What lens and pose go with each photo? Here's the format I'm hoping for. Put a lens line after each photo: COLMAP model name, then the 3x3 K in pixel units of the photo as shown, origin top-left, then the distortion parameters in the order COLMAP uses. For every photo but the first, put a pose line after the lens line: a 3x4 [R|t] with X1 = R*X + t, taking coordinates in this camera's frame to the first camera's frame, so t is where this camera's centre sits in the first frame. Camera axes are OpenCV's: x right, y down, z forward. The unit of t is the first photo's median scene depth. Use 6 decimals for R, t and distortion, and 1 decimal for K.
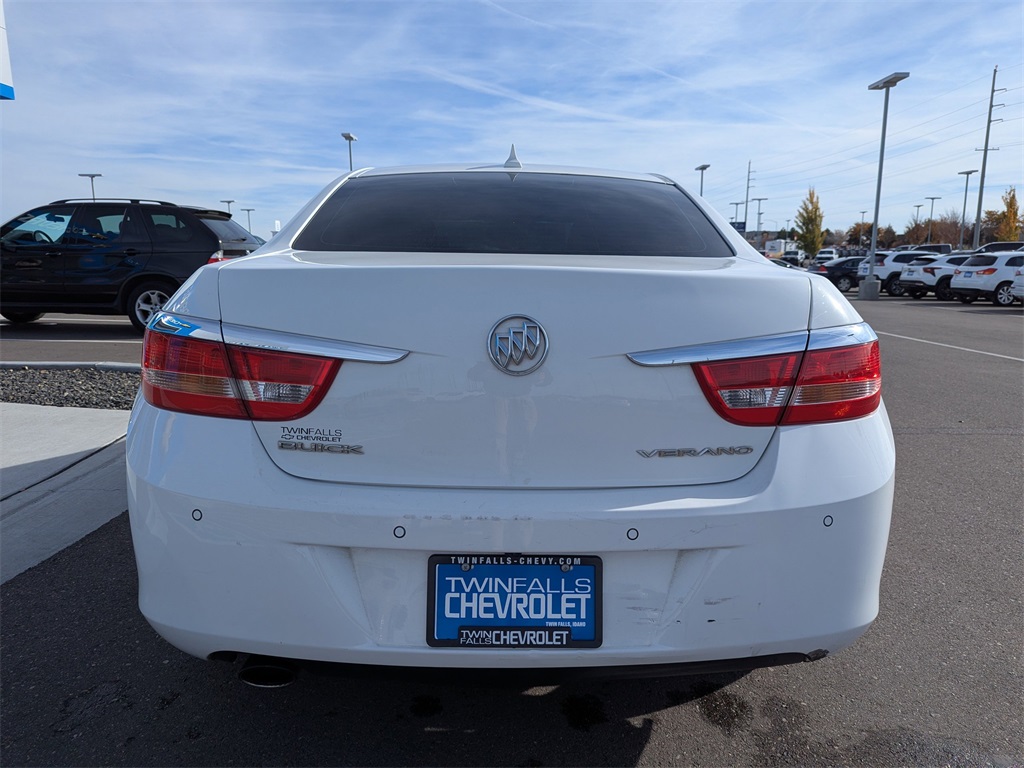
lens RADIAL K [[748.0, 0, 555.2], [0, 748.0, 401.1], [0, 0, 1]] dist [0.053022, -0.037789]
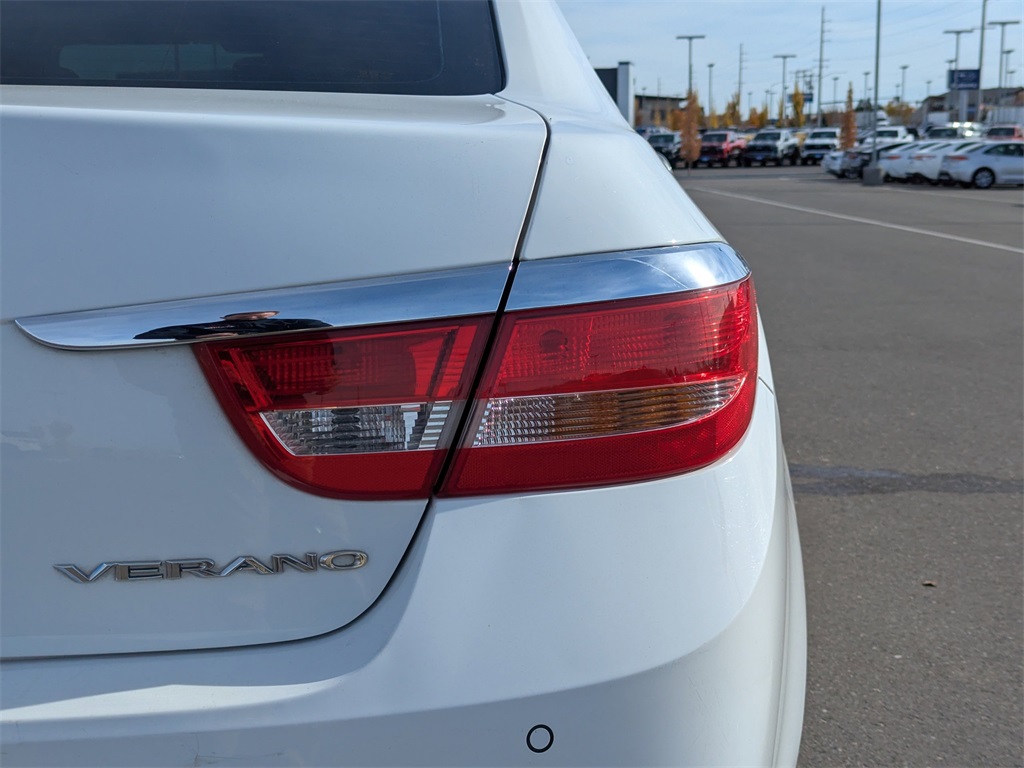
lens RADIAL K [[1524.4, 0, 602.3], [0, 1524.4, 384.1], [0, 0, 1]] dist [0.028096, 0.011776]
pose [[0.999974, -0.006920, -0.002151, 0.402682], [0.006845, 0.999429, -0.033103, -0.000590], [0.002378, 0.033087, 0.999450, 0.192603]]
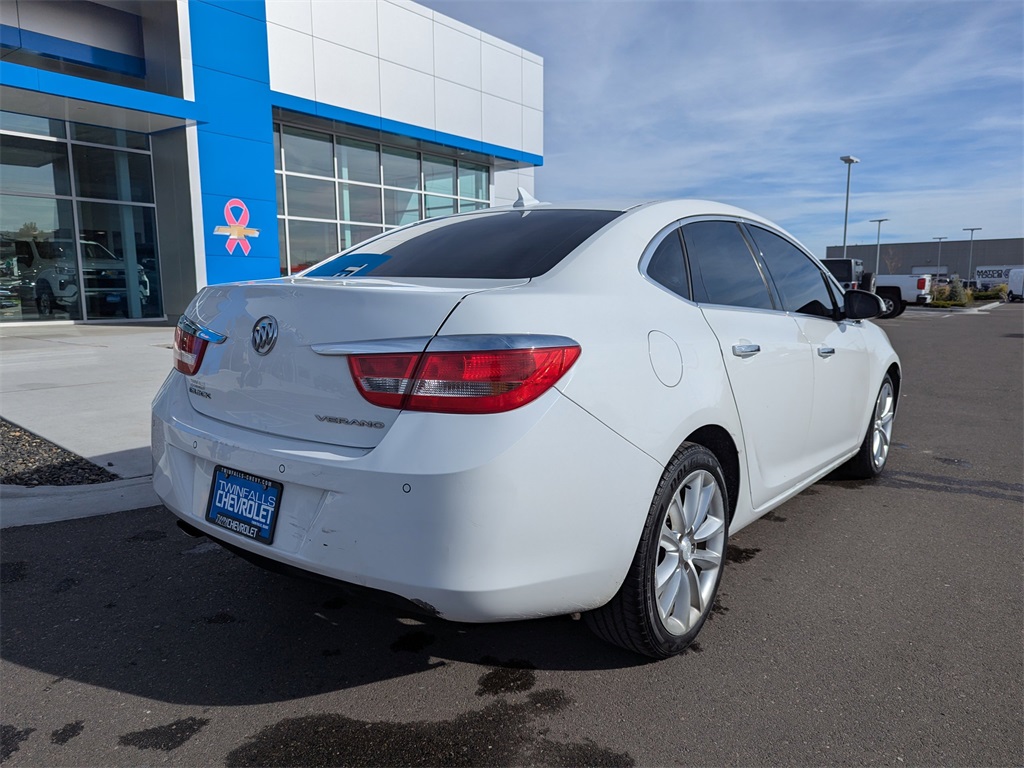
lens RADIAL K [[748.0, 0, 555.2], [0, 748.0, 401.1], [0, 0, 1]] dist [0.053022, -0.037789]
pose [[0.776077, 0.091840, -0.623915, 1.321835], [-0.113460, 0.993529, 0.005117, -0.017019], [0.620348, 0.066818, 0.781476, 0.181264]]
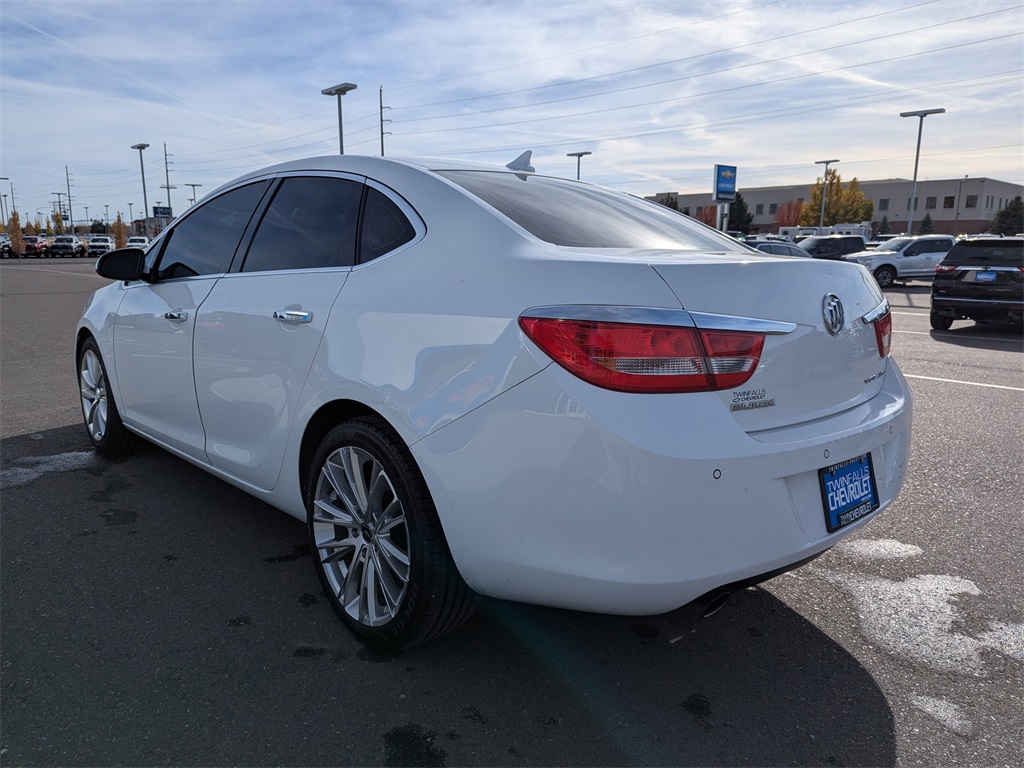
lens RADIAL K [[723.1, 0, 573.0], [0, 723.1, 381.1], [0, 0, 1]] dist [0.004684, 0.001404]
pose [[0.725943, -0.111948, 0.678582, -1.334225], [0.115302, 0.992509, 0.040388, -0.061291], [-0.678020, 0.048923, 0.733413, 0.309827]]
